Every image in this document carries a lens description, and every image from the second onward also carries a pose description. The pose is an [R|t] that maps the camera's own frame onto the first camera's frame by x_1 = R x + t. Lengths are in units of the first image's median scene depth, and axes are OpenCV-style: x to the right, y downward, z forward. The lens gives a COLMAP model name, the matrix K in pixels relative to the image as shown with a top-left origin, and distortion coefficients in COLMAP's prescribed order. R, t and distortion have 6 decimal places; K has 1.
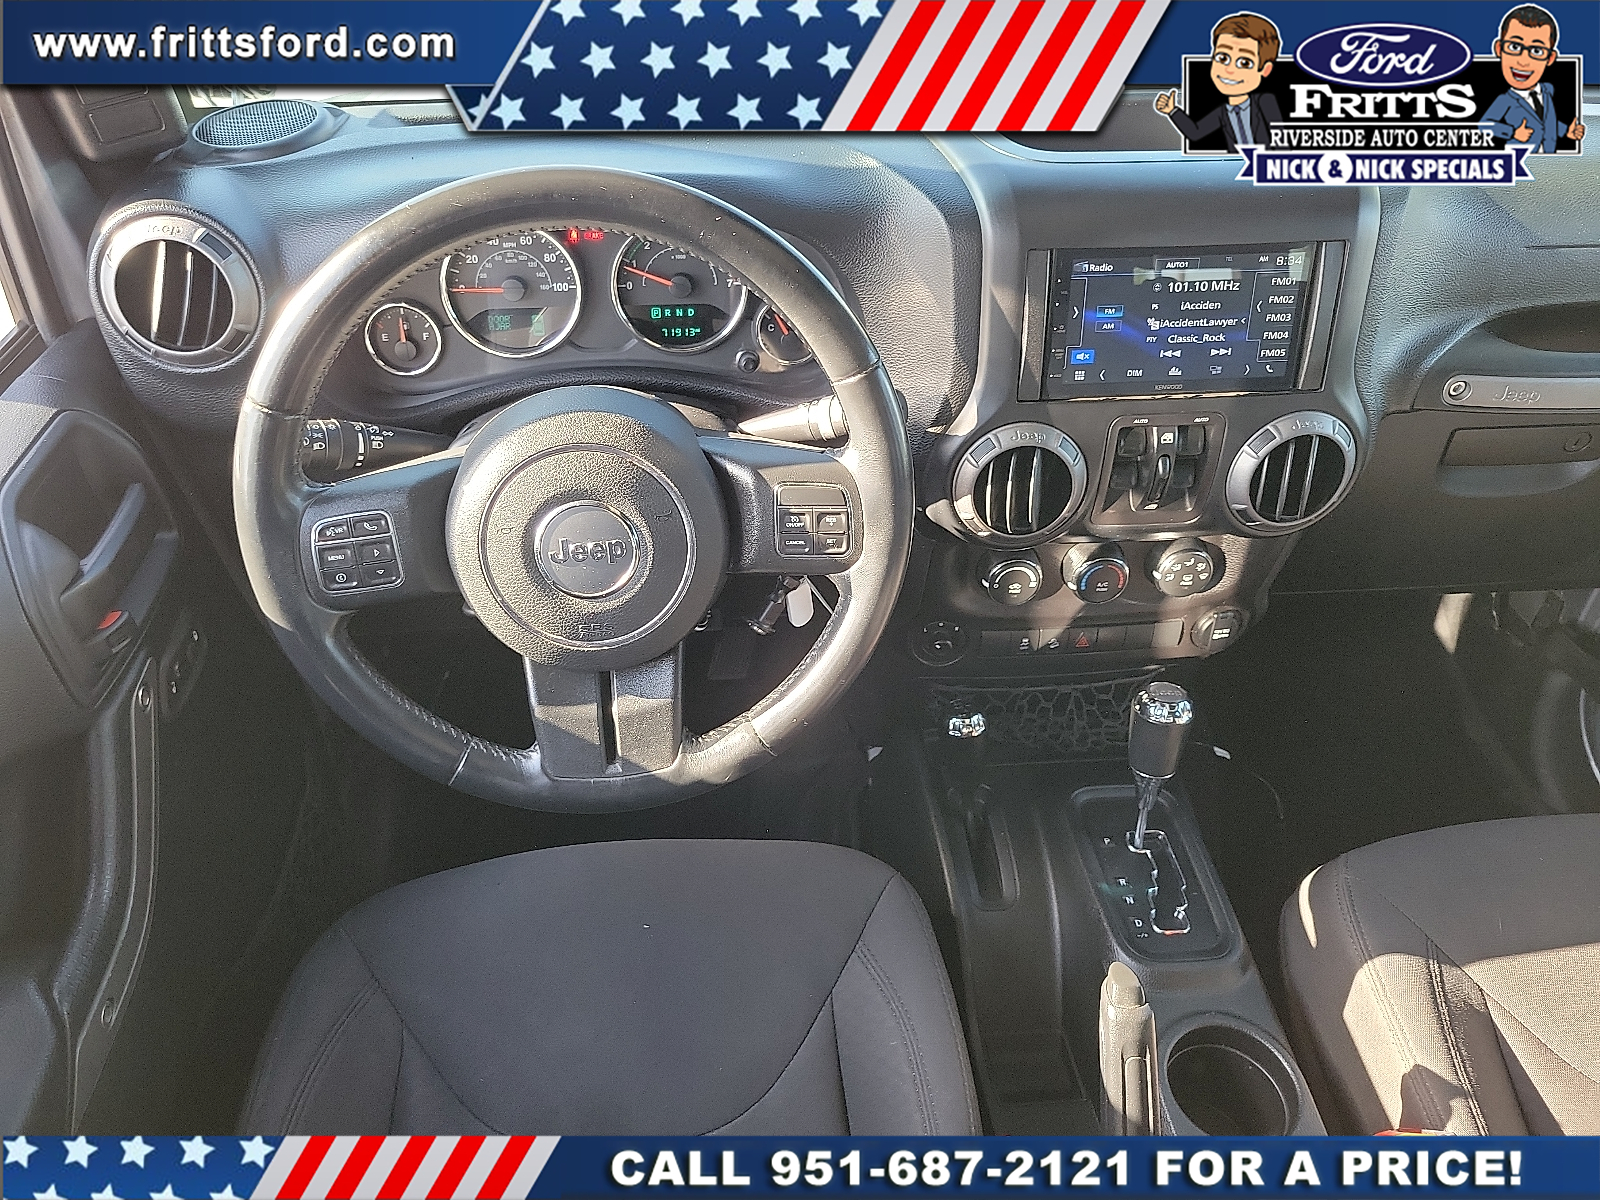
lens RADIAL K [[1216.5, 0, 797.9], [0, 1216.5, 597.3], [0, 0, 1]] dist [0.032209, 0.000733]
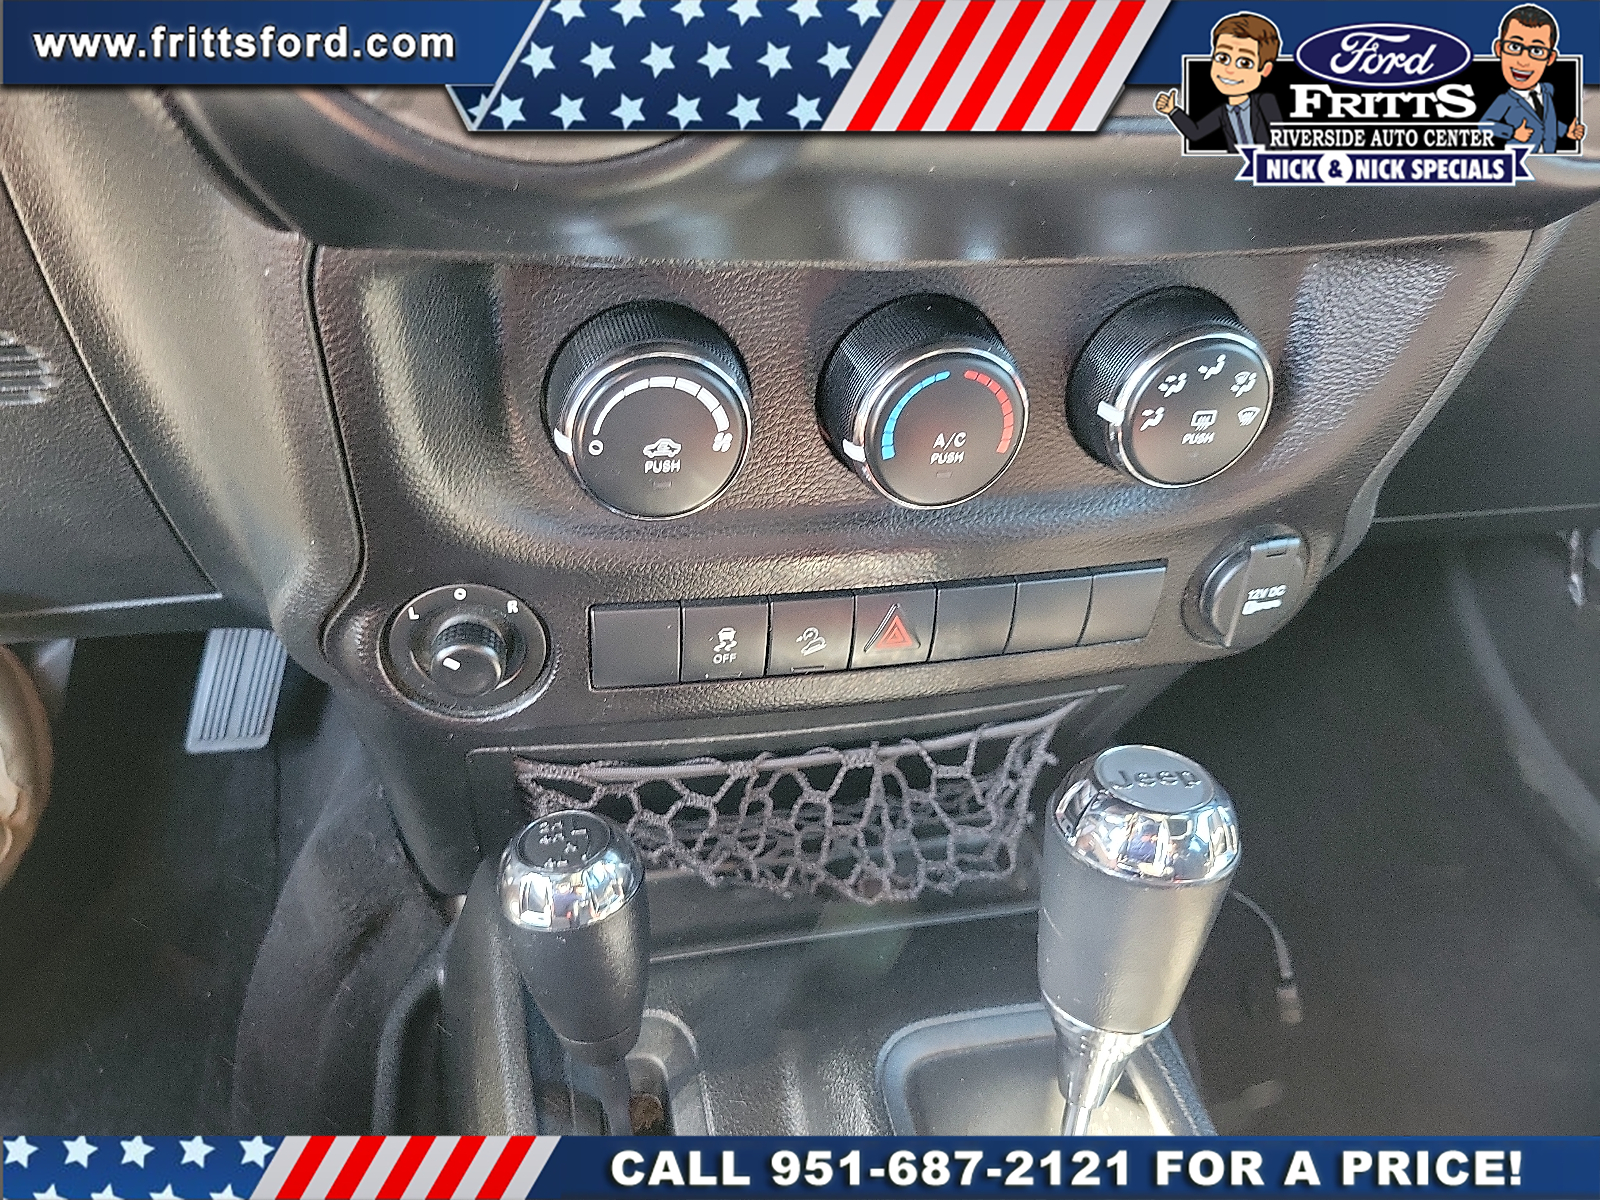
lens RADIAL K [[1216.5, 0, 798.4], [0, 1216.5, 600.8], [0, 0, 1]] dist [0.032209, 0.000733]
pose [[0.989425, -0.029946, 0.141918, 0.174186], [0.032686, 0.999321, -0.017016, 0.035271], [-0.141312, 0.021475, 0.989732, 0.729121]]
